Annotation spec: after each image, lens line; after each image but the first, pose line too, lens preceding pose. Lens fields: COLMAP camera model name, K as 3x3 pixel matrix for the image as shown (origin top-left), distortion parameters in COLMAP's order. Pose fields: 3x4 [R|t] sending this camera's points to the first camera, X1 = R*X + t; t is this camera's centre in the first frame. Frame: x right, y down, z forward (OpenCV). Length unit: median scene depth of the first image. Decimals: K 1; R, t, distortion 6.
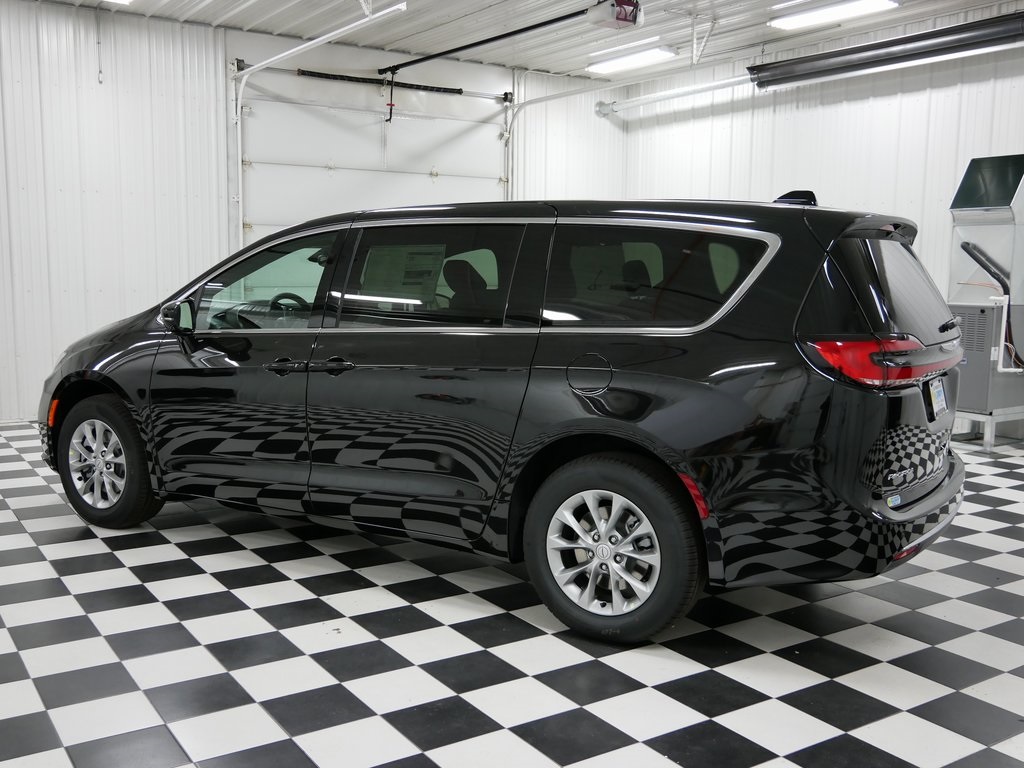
lens RADIAL K [[1012.1, 0, 512.0], [0, 1012.1, 384.0], [0, 0, 1]] dist [0.009389, 0.016919]
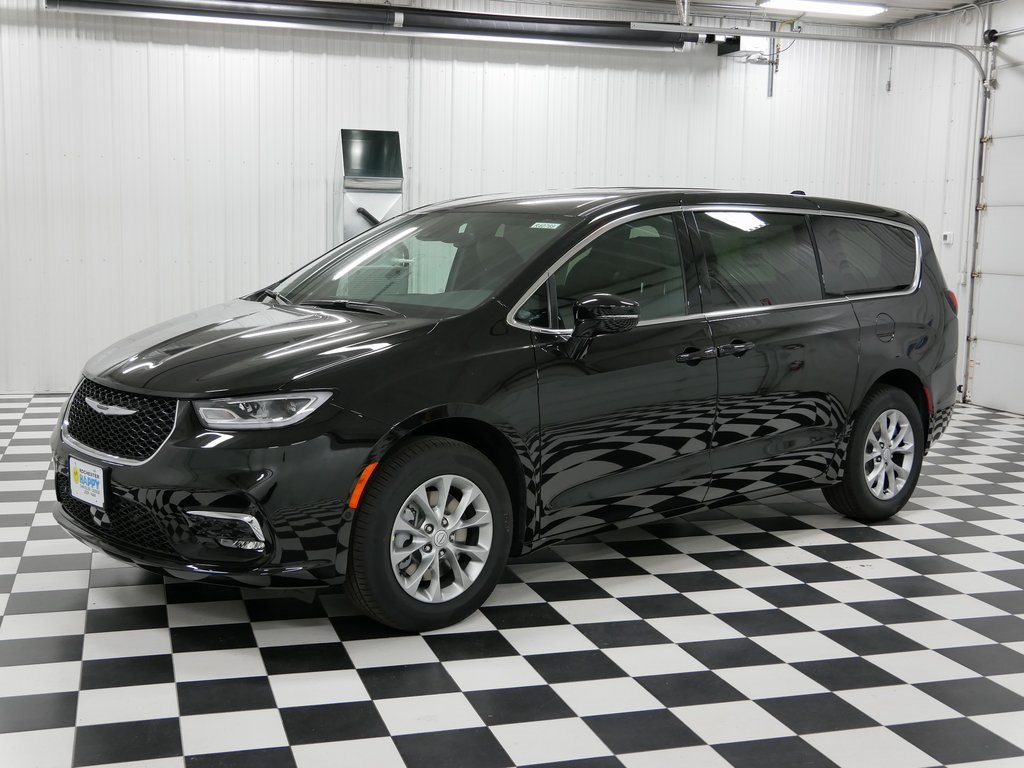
lens RADIAL K [[1221.5, 0, 512.0], [0, 1221.5, 384.0], [0, 0, 1]] dist [-0.008614, -0.006396]
pose [[0.278747, -0.121774, 0.952613, -1.257452], [0.087885, 0.991001, 0.100965, -0.112447], [-0.956335, 0.055577, 0.286941, 0.763019]]
